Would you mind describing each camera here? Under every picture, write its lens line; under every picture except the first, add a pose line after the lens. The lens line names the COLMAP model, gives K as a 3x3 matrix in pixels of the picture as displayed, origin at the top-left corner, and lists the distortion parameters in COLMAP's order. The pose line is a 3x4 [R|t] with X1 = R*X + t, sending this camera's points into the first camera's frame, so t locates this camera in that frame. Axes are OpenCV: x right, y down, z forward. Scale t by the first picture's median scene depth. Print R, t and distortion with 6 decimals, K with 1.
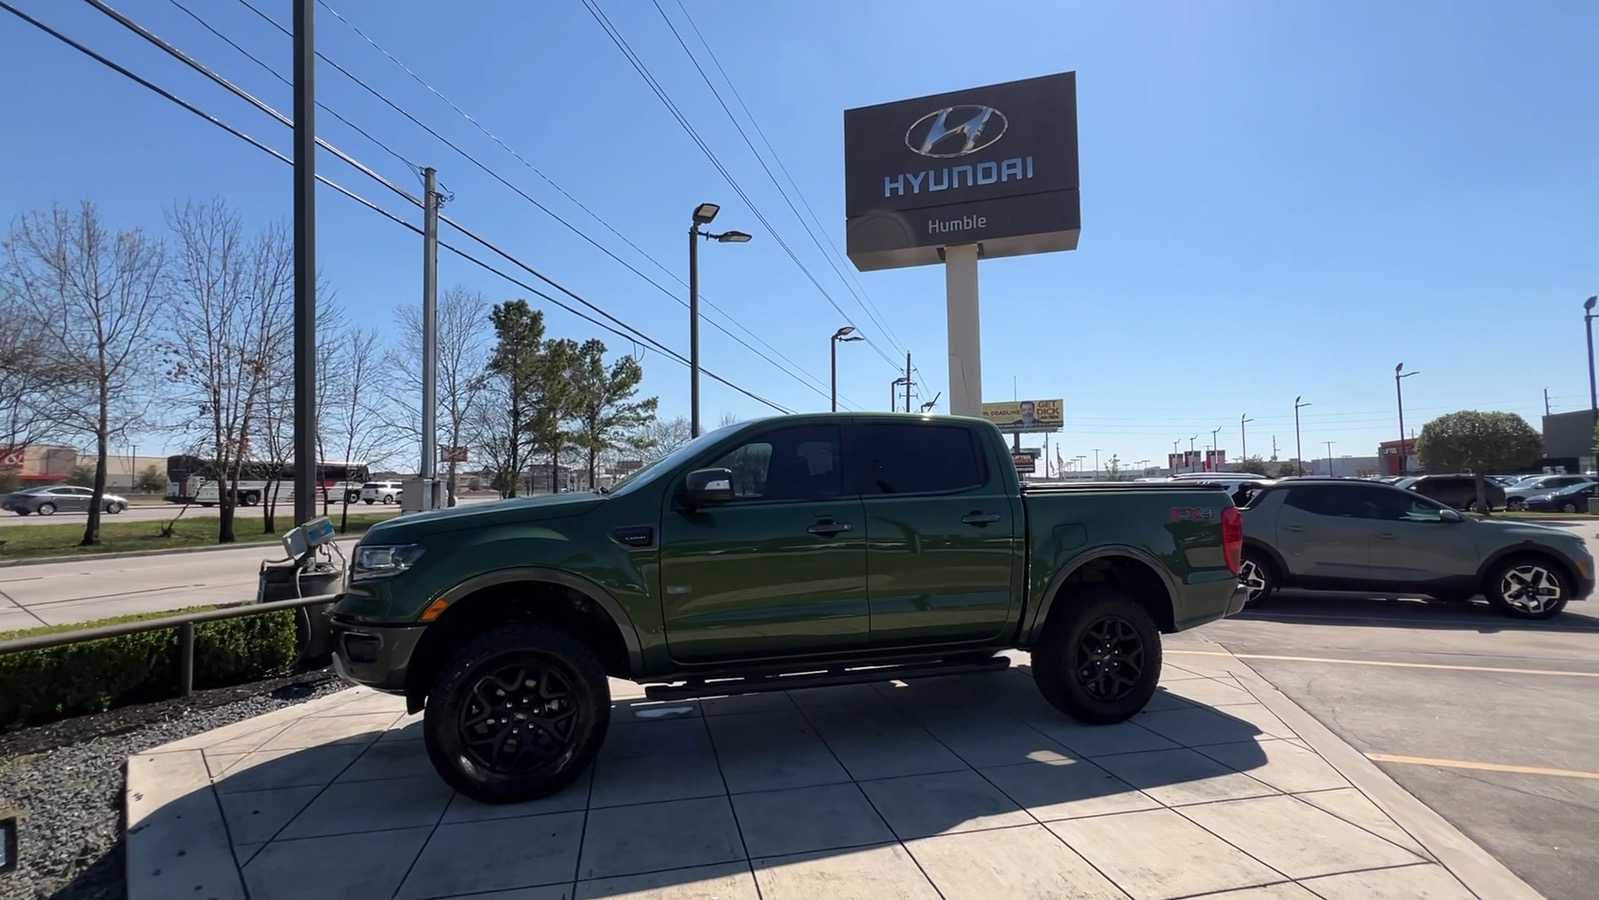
lens RADIAL K [[731.3, 0, 799.6], [0, 731.3, 454.9], [0, 0, 1]] dist [-0.003320, 0.002516]
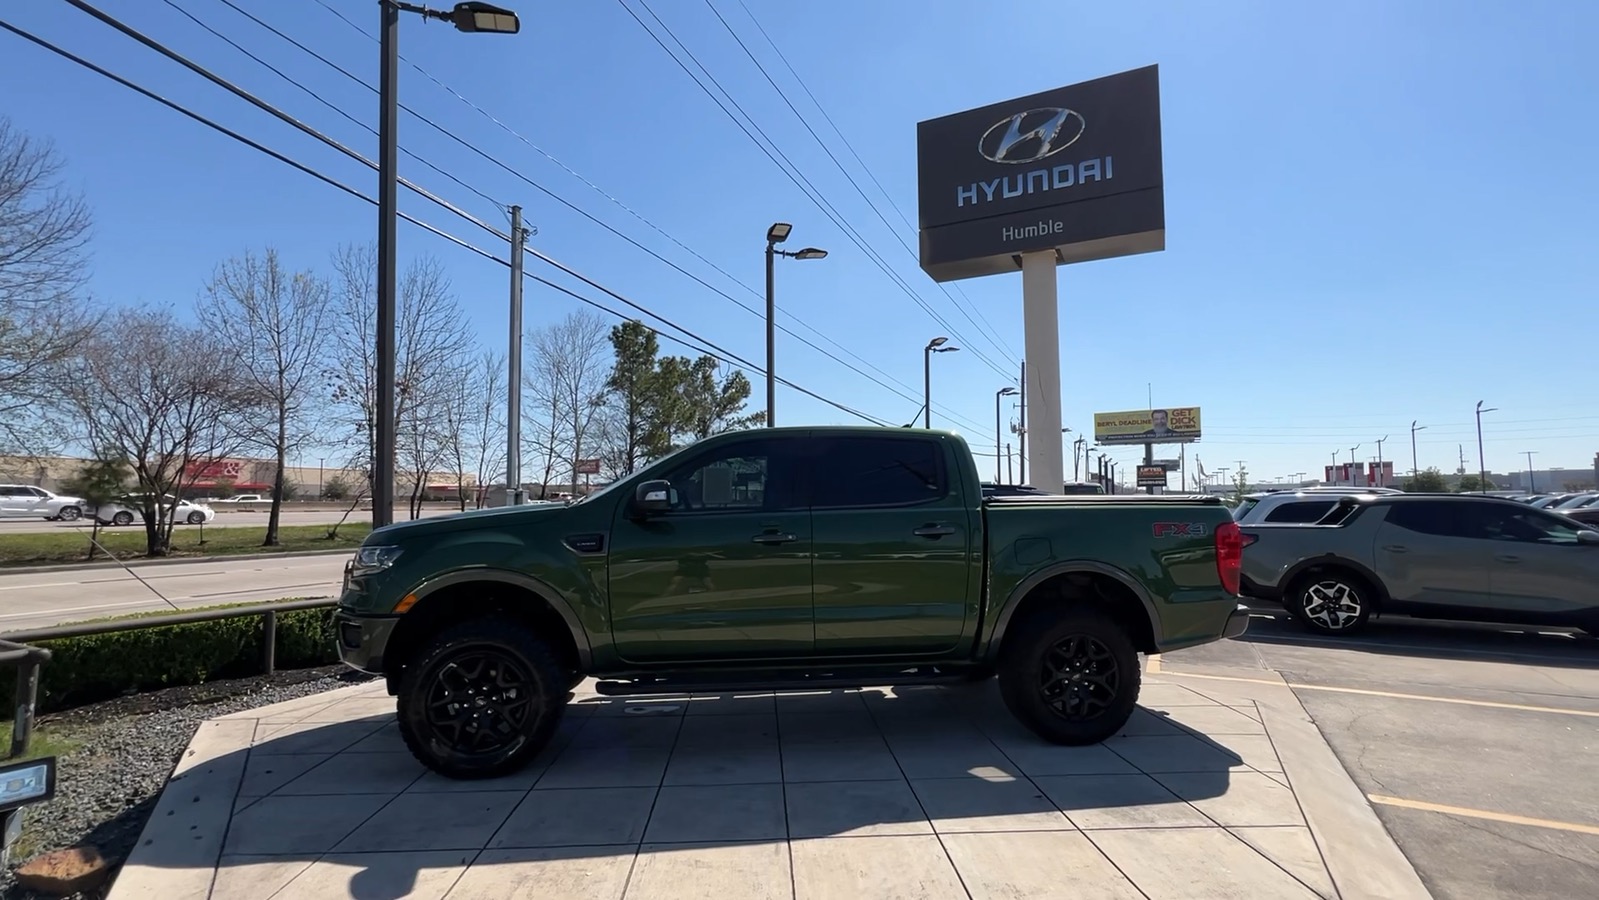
lens RADIAL K [[731.3, 0, 799.6], [0, 731.3, 454.9], [0, 0, 1]] dist [-0.003320, 0.002516]
pose [[0.986736, -0.002810, -0.162306, 0.065639], [0.000115, 0.999862, -0.016614, -0.000214], [0.162330, 0.016375, 0.986601, -0.006447]]
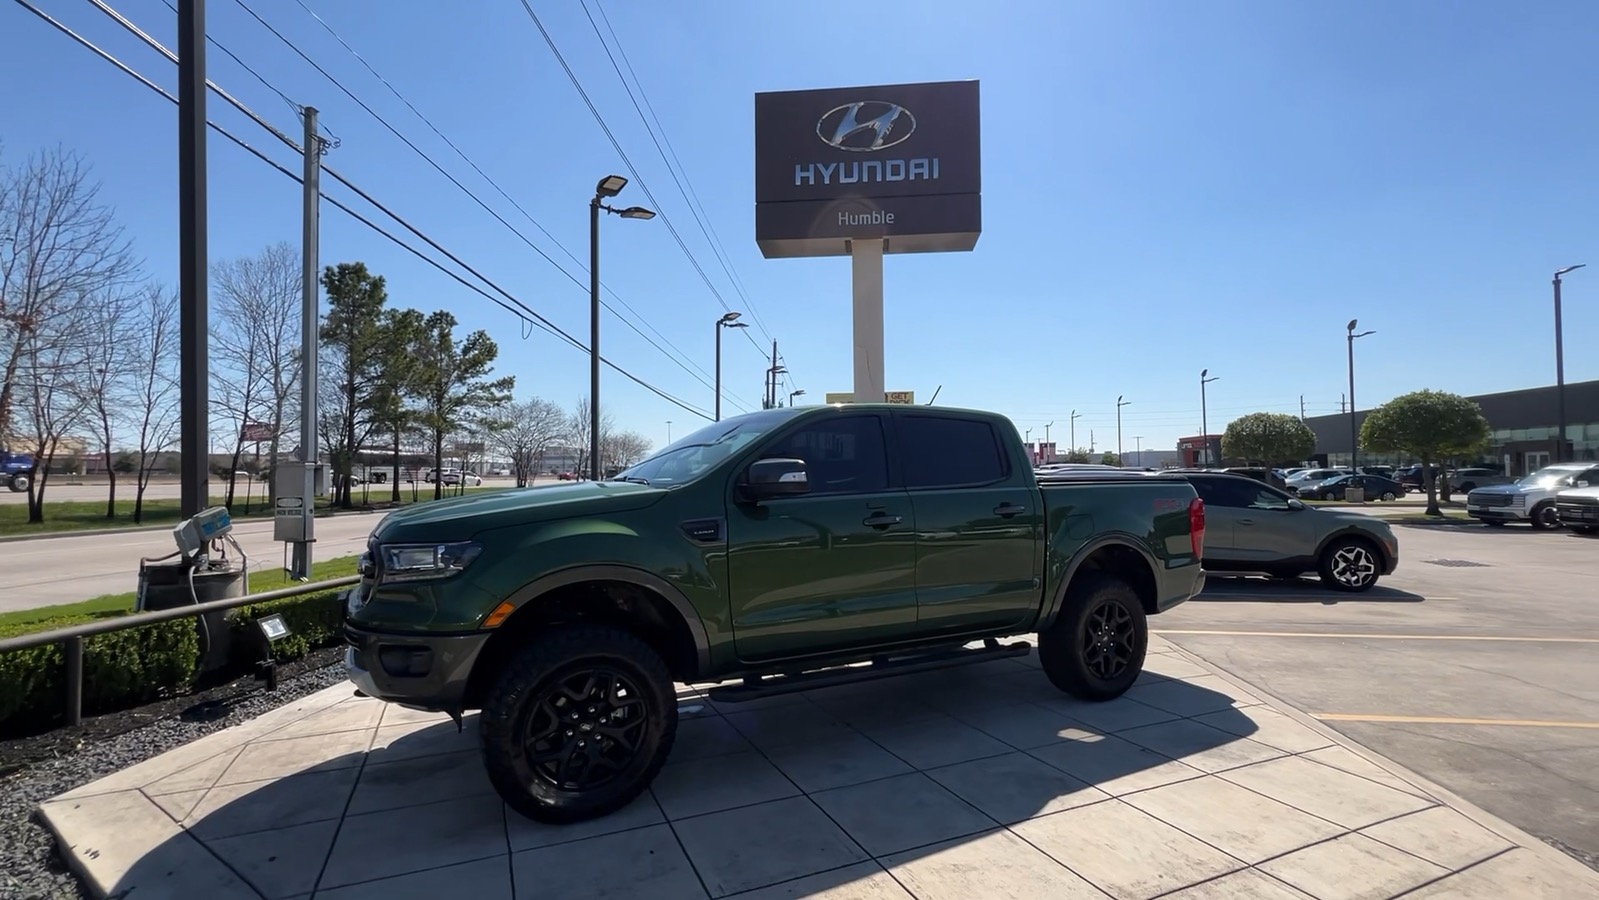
lens RADIAL K [[731.3, 0, 799.6], [0, 731.3, 454.9], [0, 0, 1]] dist [-0.003320, 0.002516]
pose [[0.979961, 0.013586, 0.198725, -0.072047], [-0.017287, 0.999708, 0.016902, -0.001064], [-0.198437, -0.019998, 0.979910, 0.012632]]
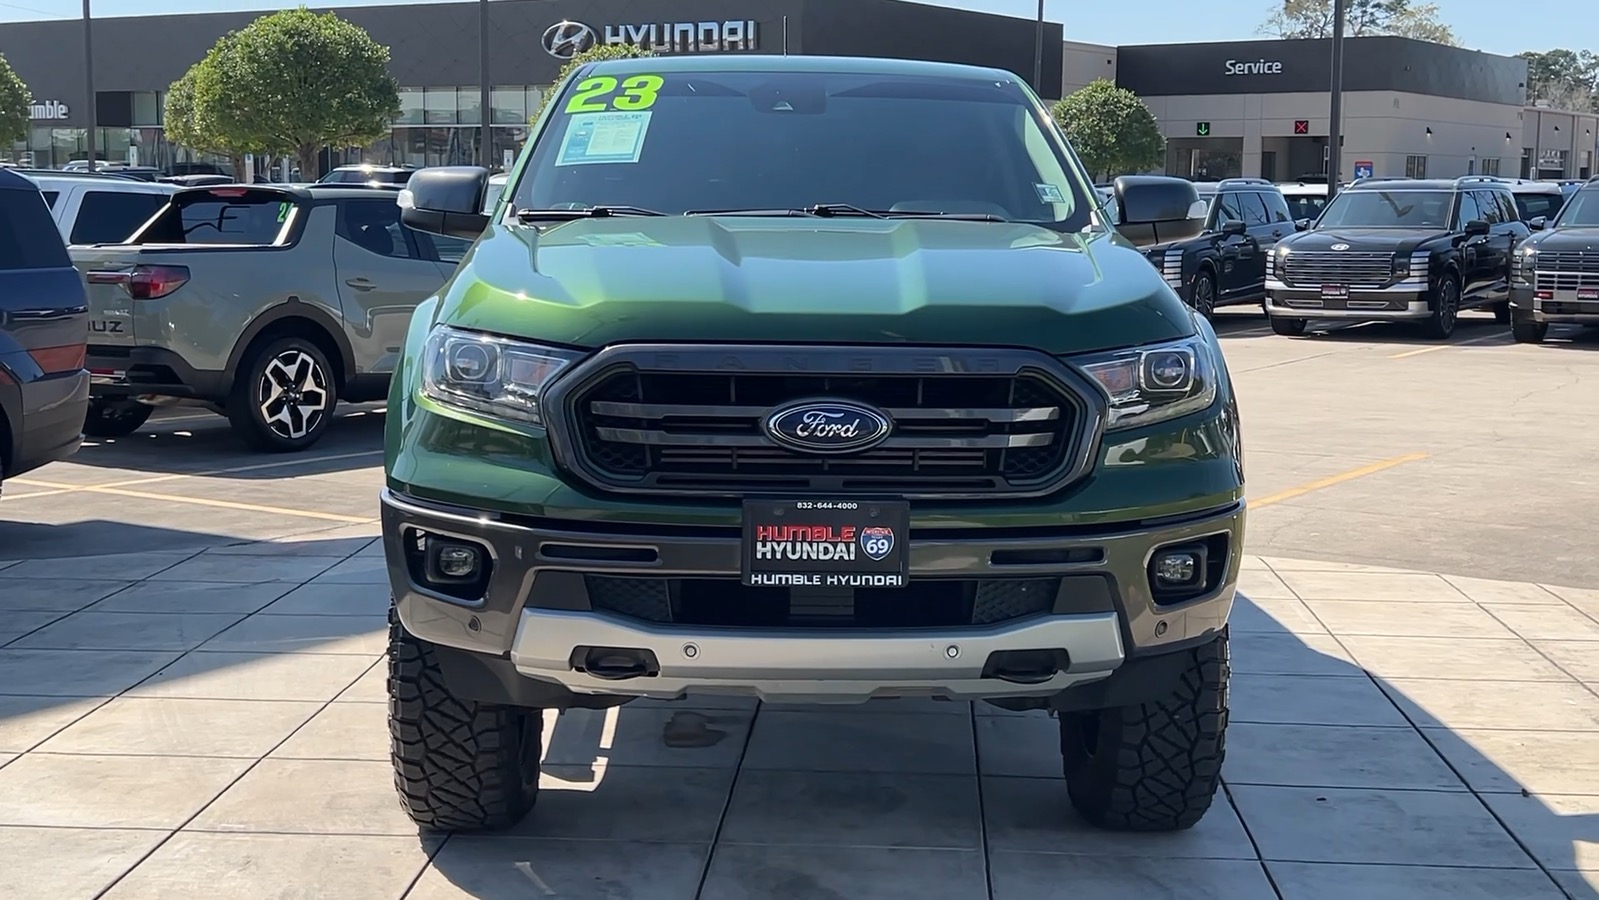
lens RADIAL K [[2105.5, 0, 799.5], [0, 2105.5, 450.0], [0, 0, 1]] dist [0.180488, -0.628692]
pose [[0.277030, -0.102109, 0.955420, -0.437019], [-0.059985, 0.990560, 0.123257, 0.010255], [-0.958987, -0.091457, 0.268290, 0.202864]]
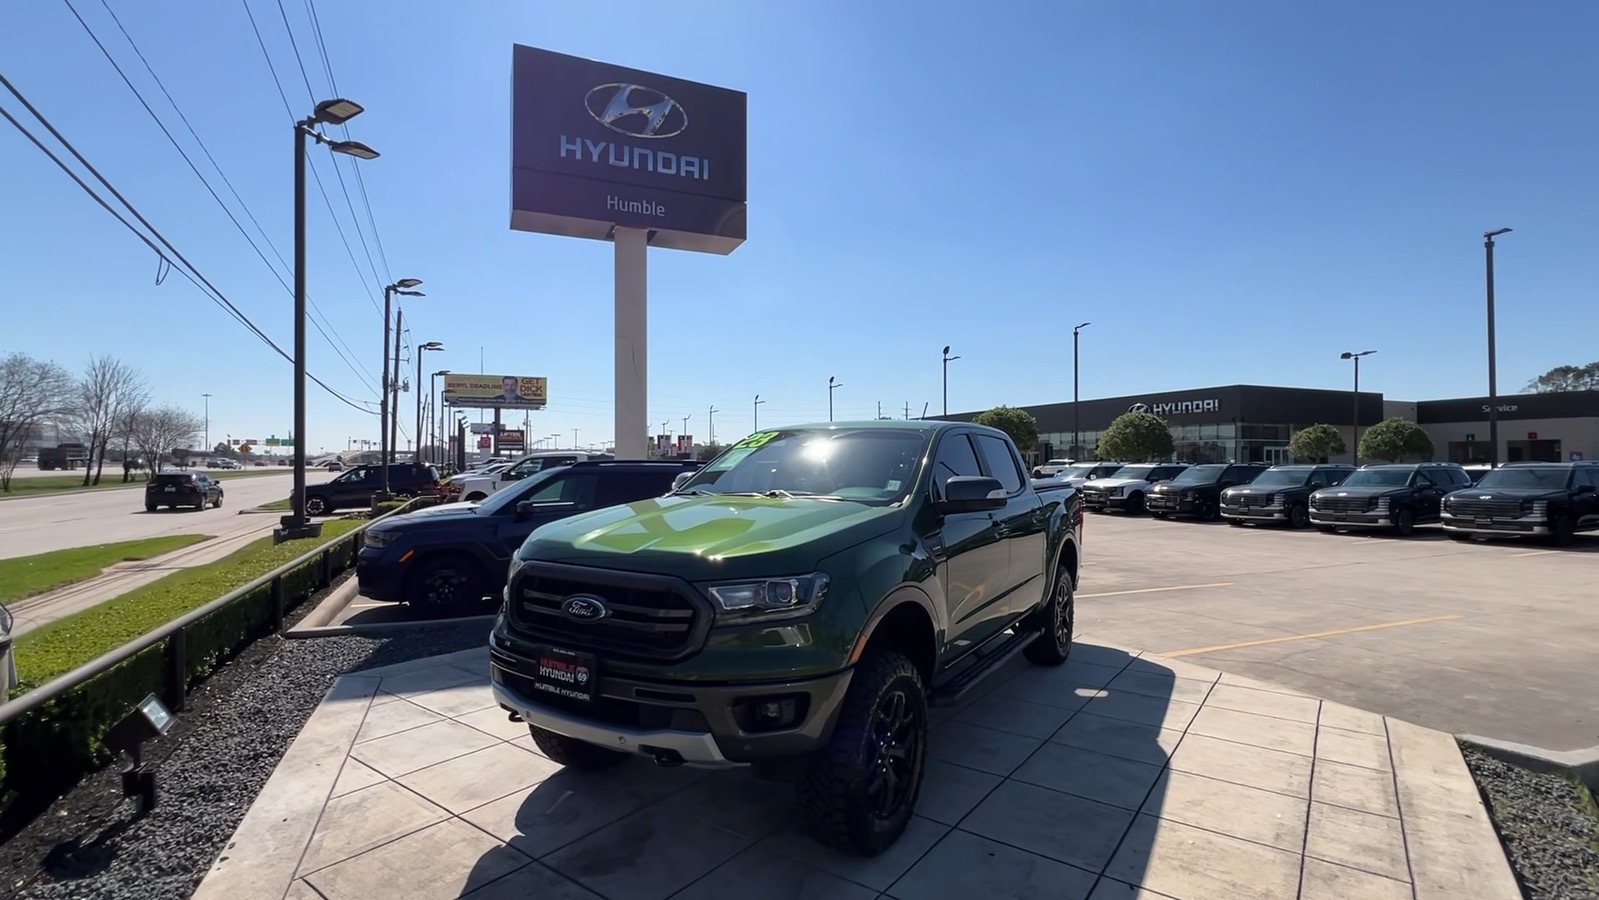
lens RADIAL K [[731.3, 0, 799.6], [0, 731.3, 454.9], [0, 0, 1]] dist [-0.003320, 0.002516]
pose [[0.757846, 0.022609, 0.652042, -0.249137], [-0.042996, 0.998958, 0.015336, -0.004771], [-0.651015, -0.039658, 0.758028, 0.092740]]
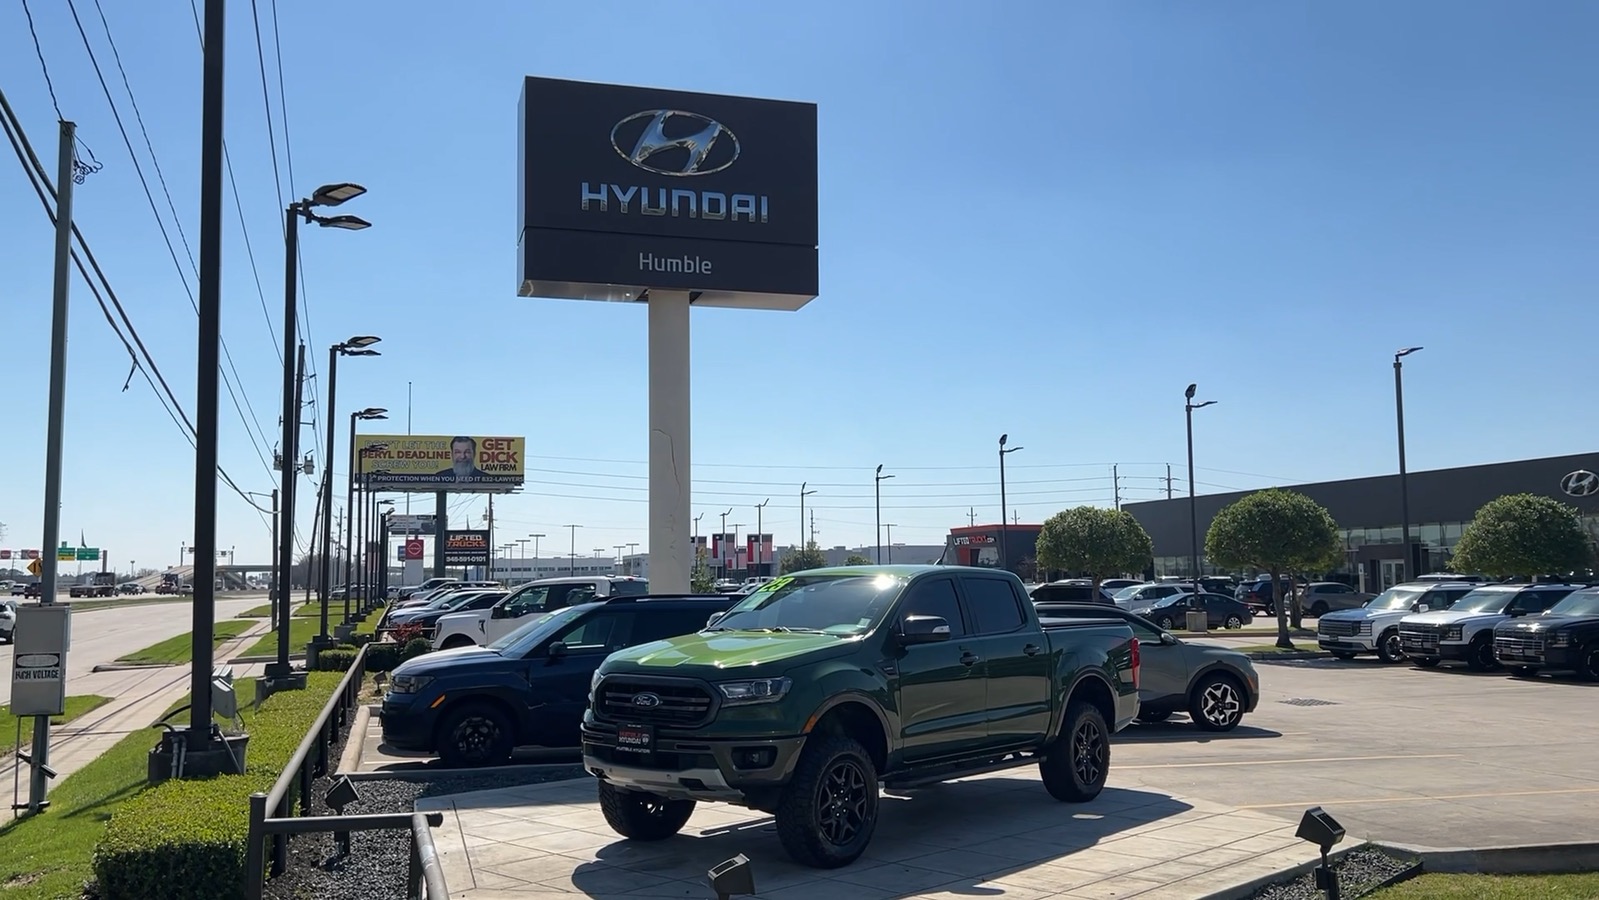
lens RADIAL K [[1361.5, 0, 799.5], [0, 1361.5, 450.0], [0, 0, 1]] dist [0.117739, -0.255277]
pose [[0.836119, 0.060458, 0.545206, -0.440213], [-0.030522, 0.997496, -0.063804, -0.031502], [-0.547698, 0.036707, 0.835871, -0.262636]]
